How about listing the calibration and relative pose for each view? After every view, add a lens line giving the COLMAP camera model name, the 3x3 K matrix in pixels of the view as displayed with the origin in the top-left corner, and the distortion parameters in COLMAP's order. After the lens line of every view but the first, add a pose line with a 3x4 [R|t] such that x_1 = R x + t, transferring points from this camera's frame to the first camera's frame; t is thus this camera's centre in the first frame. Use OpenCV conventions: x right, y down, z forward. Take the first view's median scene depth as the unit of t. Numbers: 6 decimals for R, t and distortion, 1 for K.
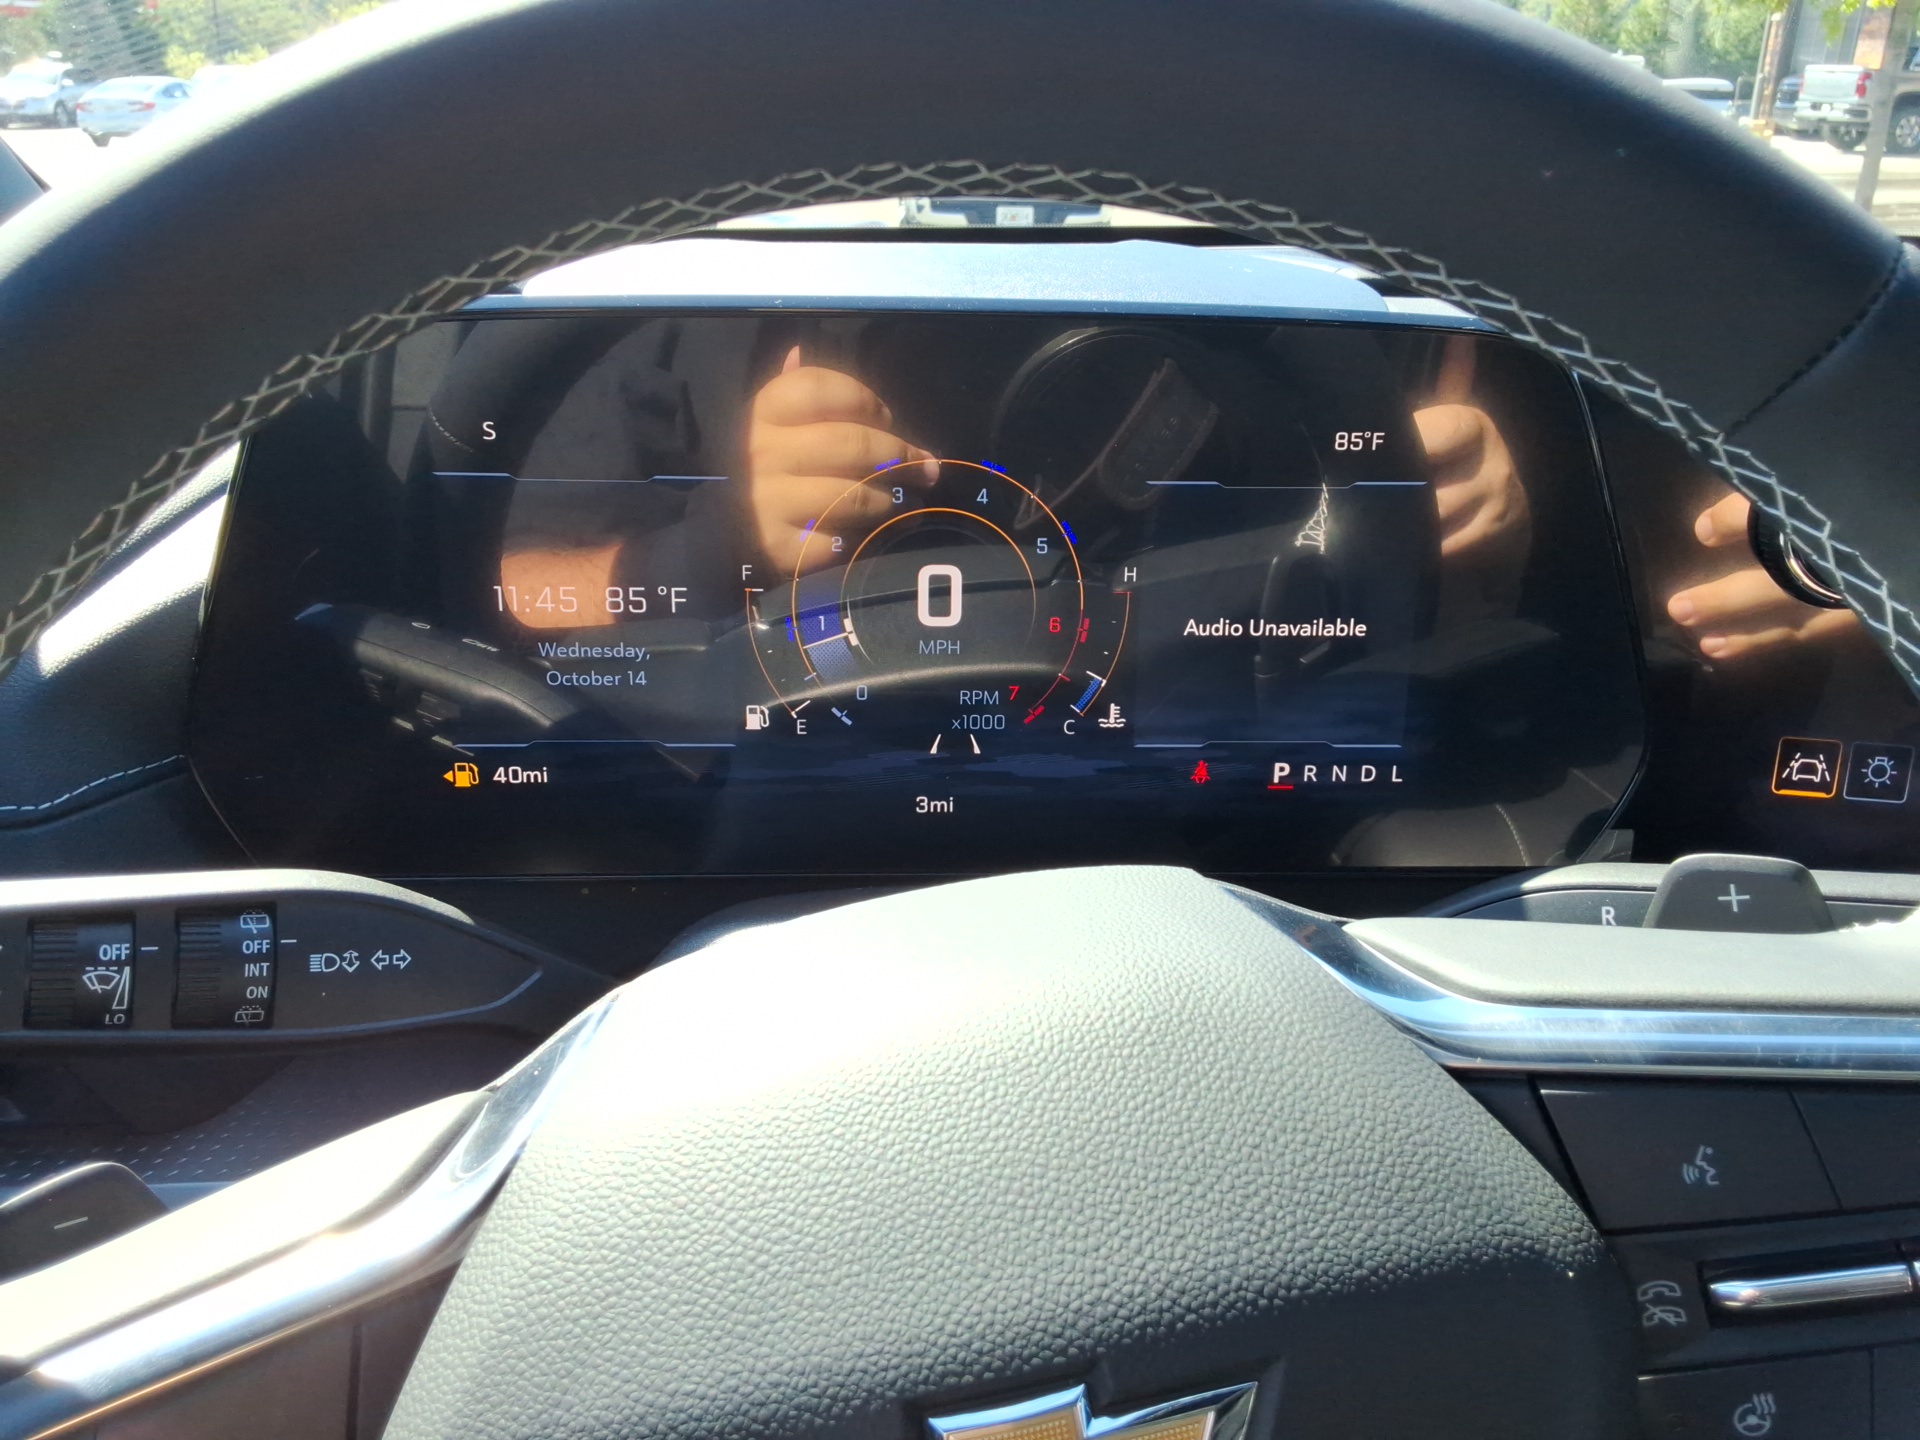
lens RADIAL K [[1539.4, 0, 975.4], [0, 1539.4, 719.2], [0, 0, 1]] dist [0.115103, -0.178424]
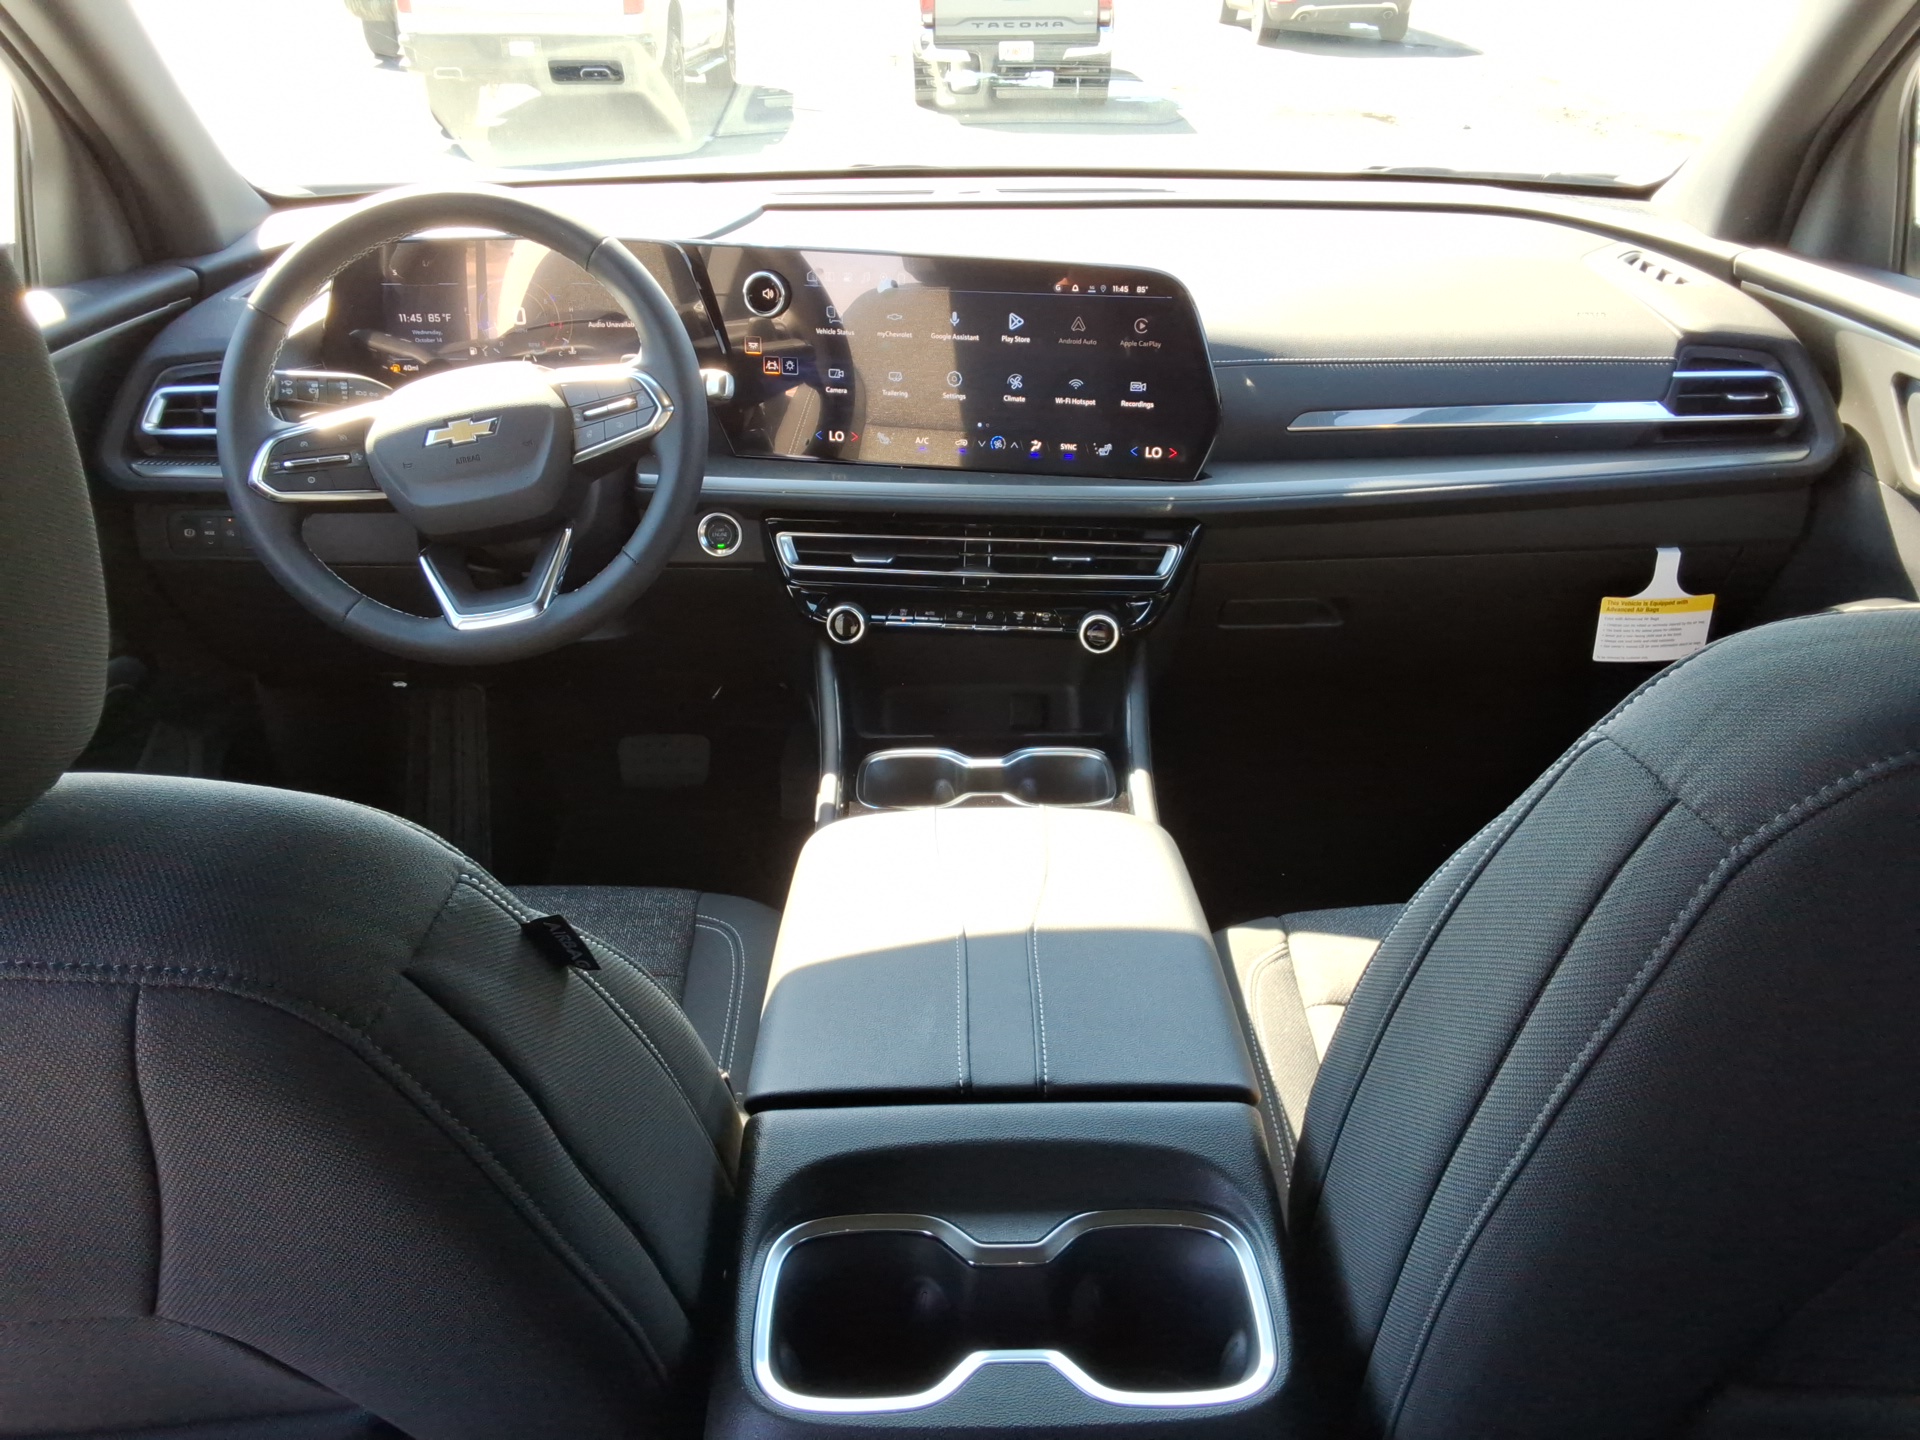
lens RADIAL K [[1539.4, 0, 979.0], [0, 1539.4, 702.7], [0, 0, 1]] dist [0.115103, -0.178424]
pose [[0.999170, -0.011739, -0.039004, 1.949064], [0.015399, 0.995367, 0.094904, 0.810572], [0.037710, -0.095426, 0.994722, -4.451889]]
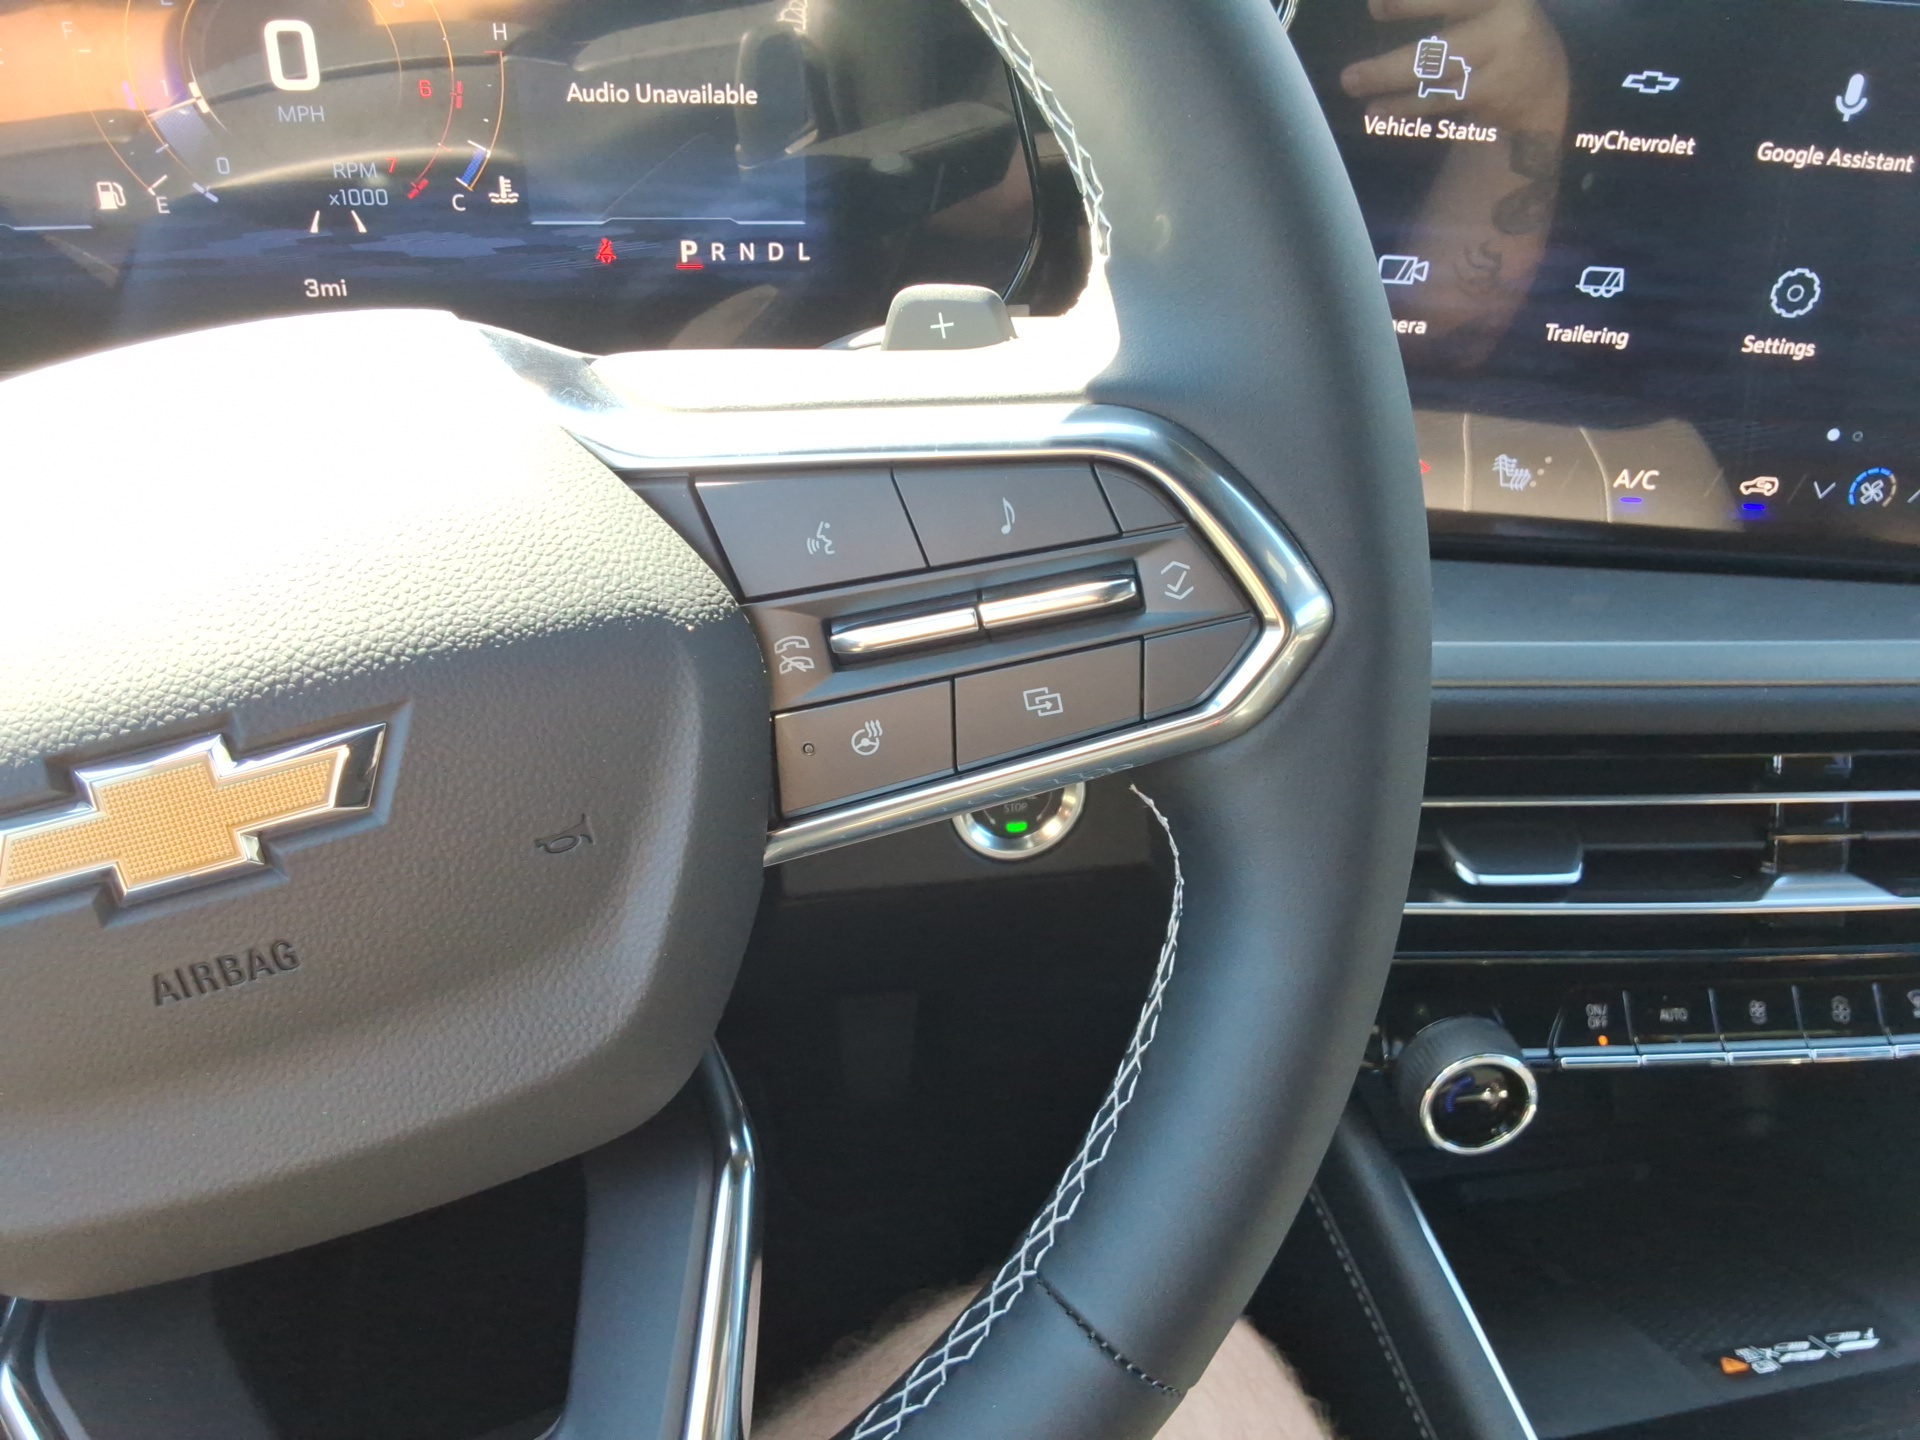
lens RADIAL K [[1539.4, 0, 968.3], [0, 1539.4, 721.6], [0, 0, 1]] dist [0.115103, -0.178424]
pose [[0.985493, -0.064434, 0.157008, 0.332132], [0.018531, 0.960448, 0.277843, 0.084188], [-0.168700, -0.270903, 0.947709, -0.134871]]
